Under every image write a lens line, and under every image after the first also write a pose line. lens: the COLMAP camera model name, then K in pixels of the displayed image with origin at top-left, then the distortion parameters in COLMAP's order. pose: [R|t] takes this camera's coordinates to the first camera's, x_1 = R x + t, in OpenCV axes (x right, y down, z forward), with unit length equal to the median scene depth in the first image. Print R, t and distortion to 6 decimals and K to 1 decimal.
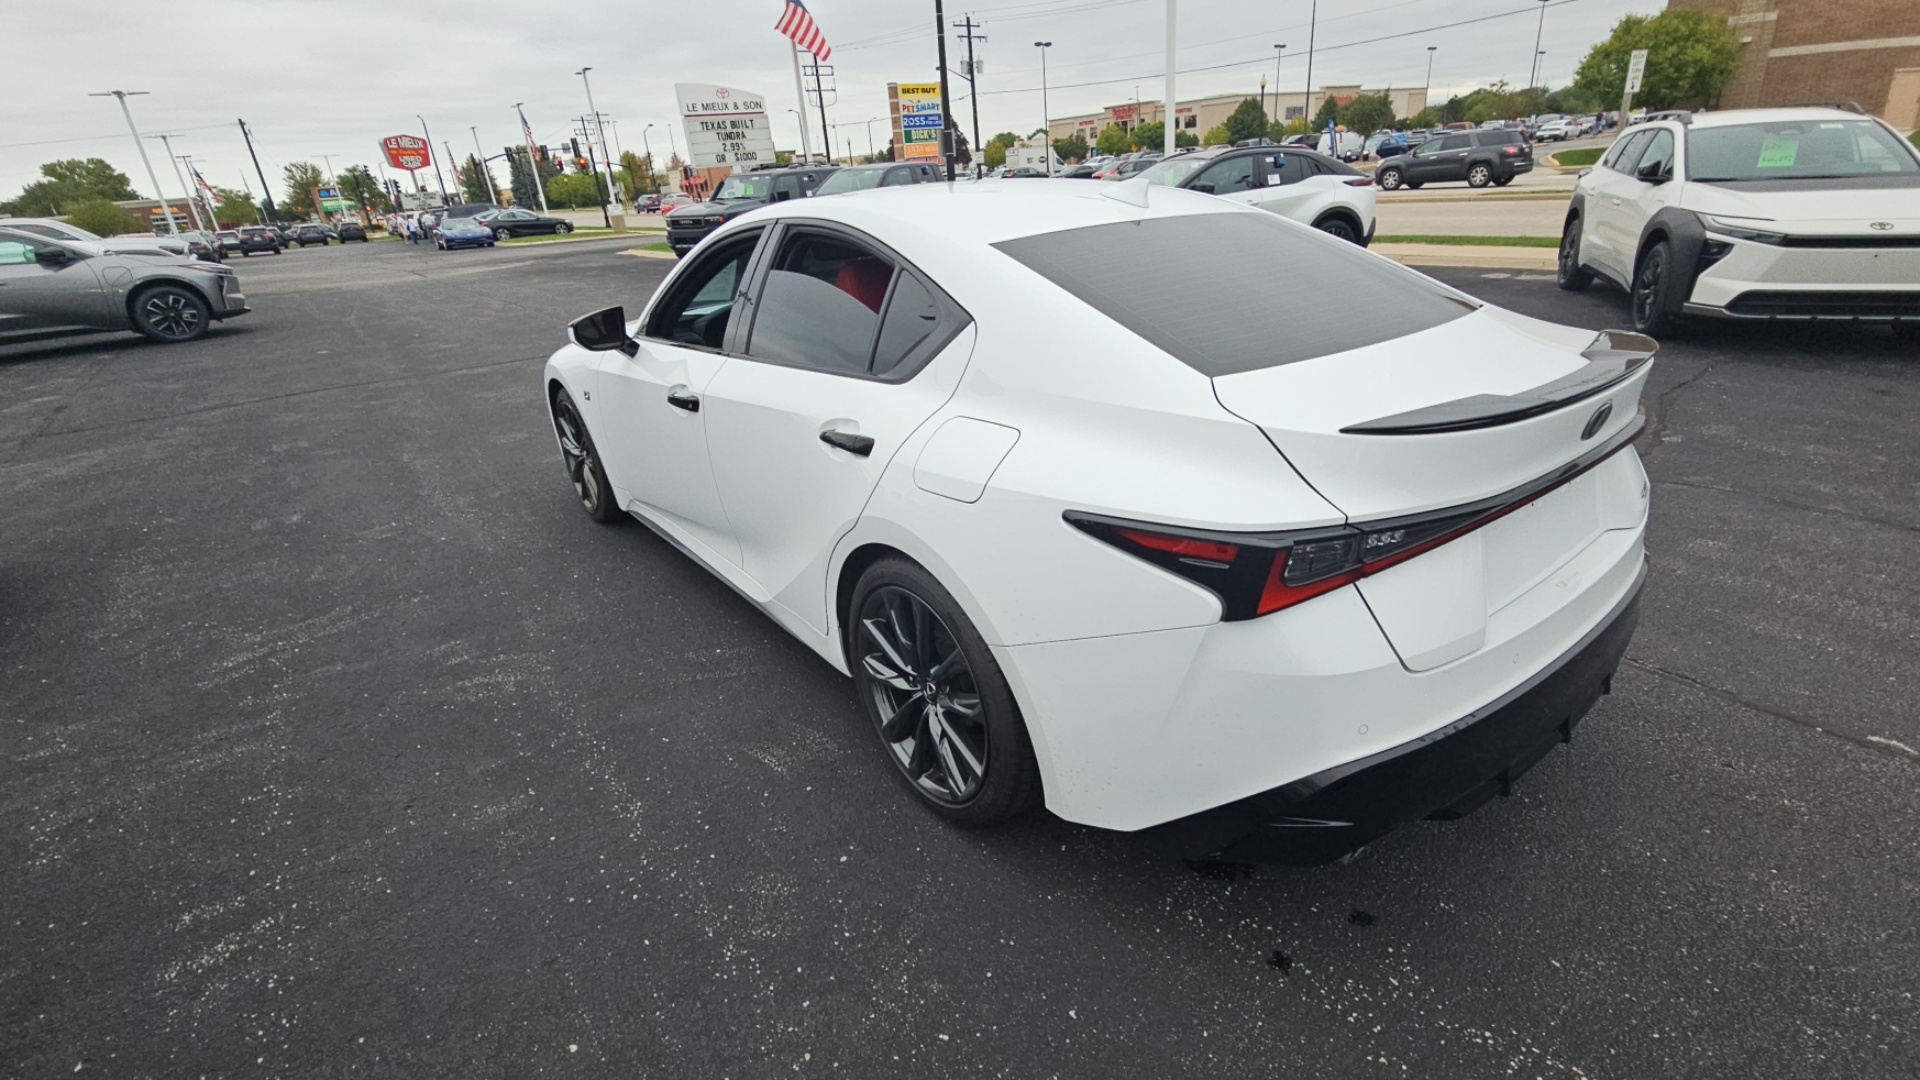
lens RADIAL K [[856.7, 0, 981.3], [0, 856.7, 545.4], [0, 0, 1]] dist [0.007264, -0.006662]
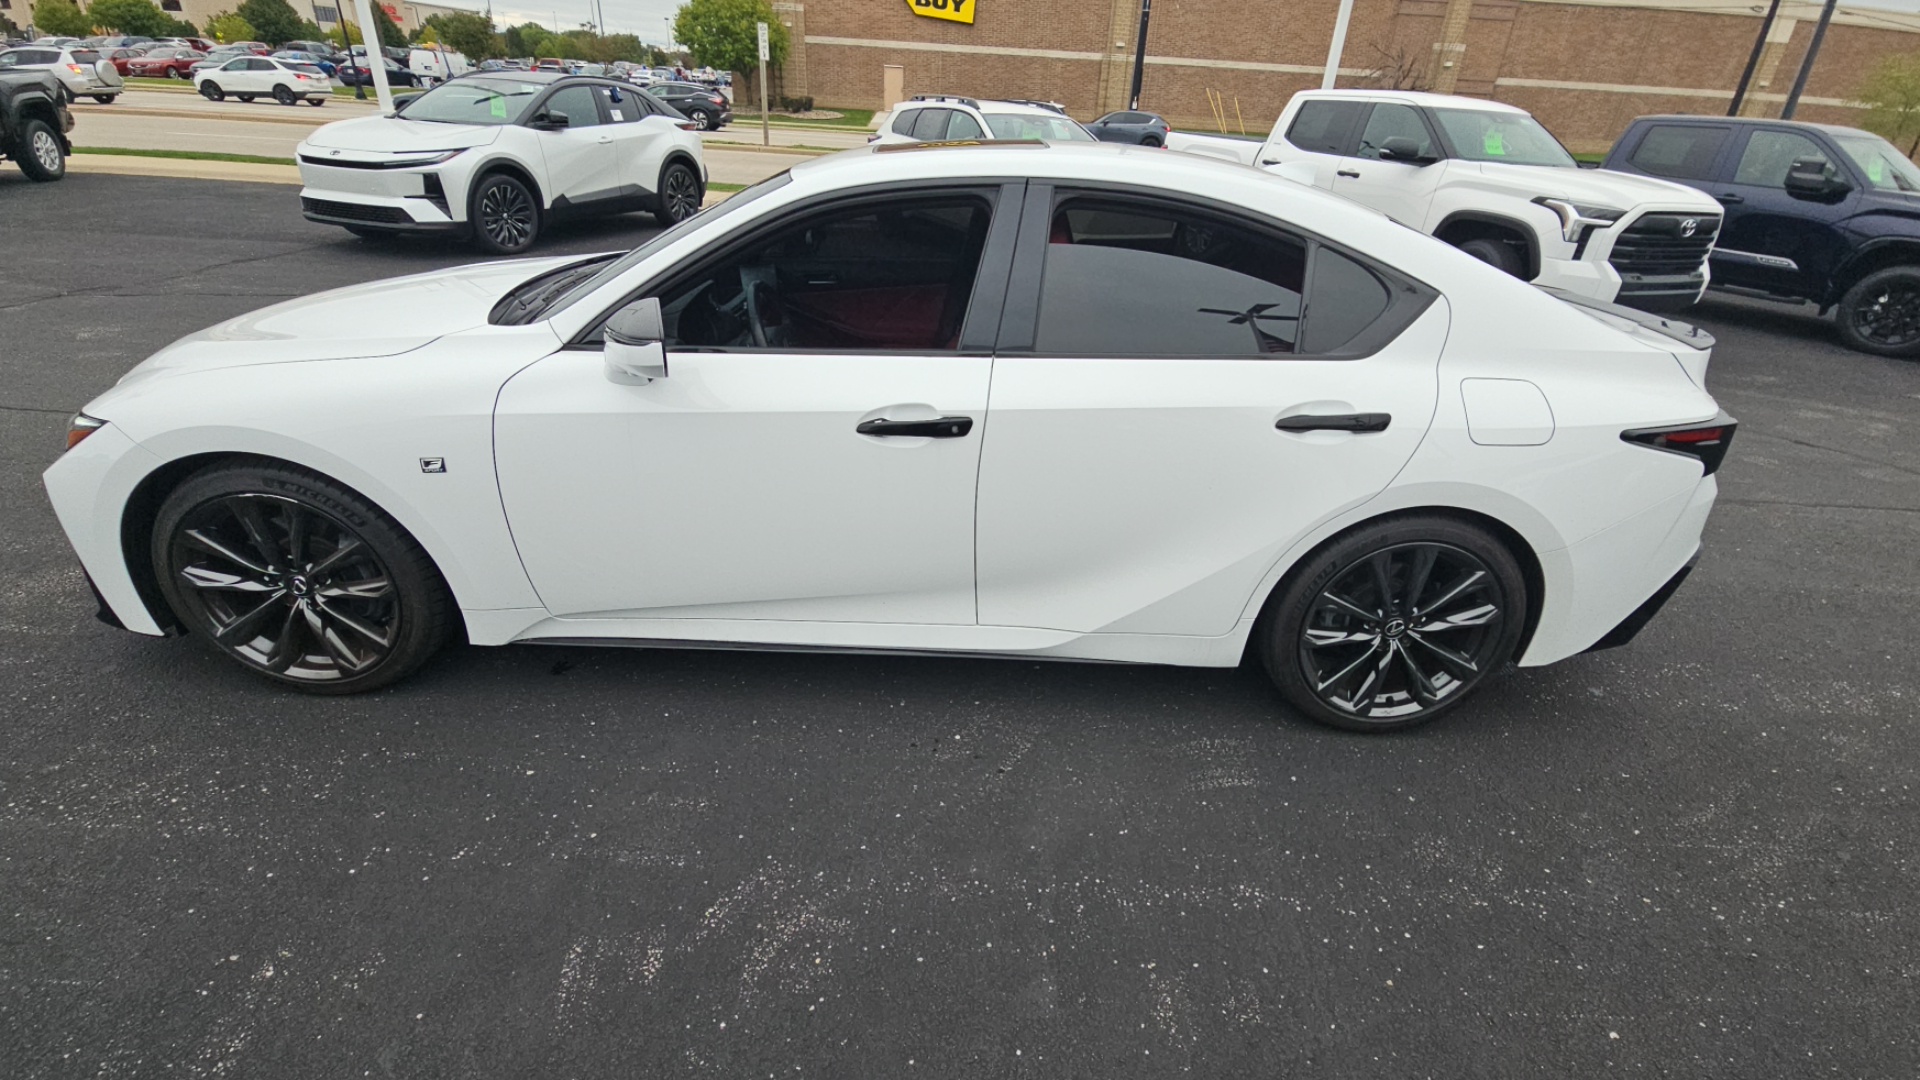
lens RADIAL K [[856.7, 0, 979.3], [0, 856.7, 539.1], [0, 0, 1]] dist [0.007264, -0.006662]
pose [[0.610080, -0.270068, 0.744893, -0.104798], [0.226804, 0.960303, 0.162411, -0.021719], [-0.759185, 0.069861, 0.647115, 0.059430]]
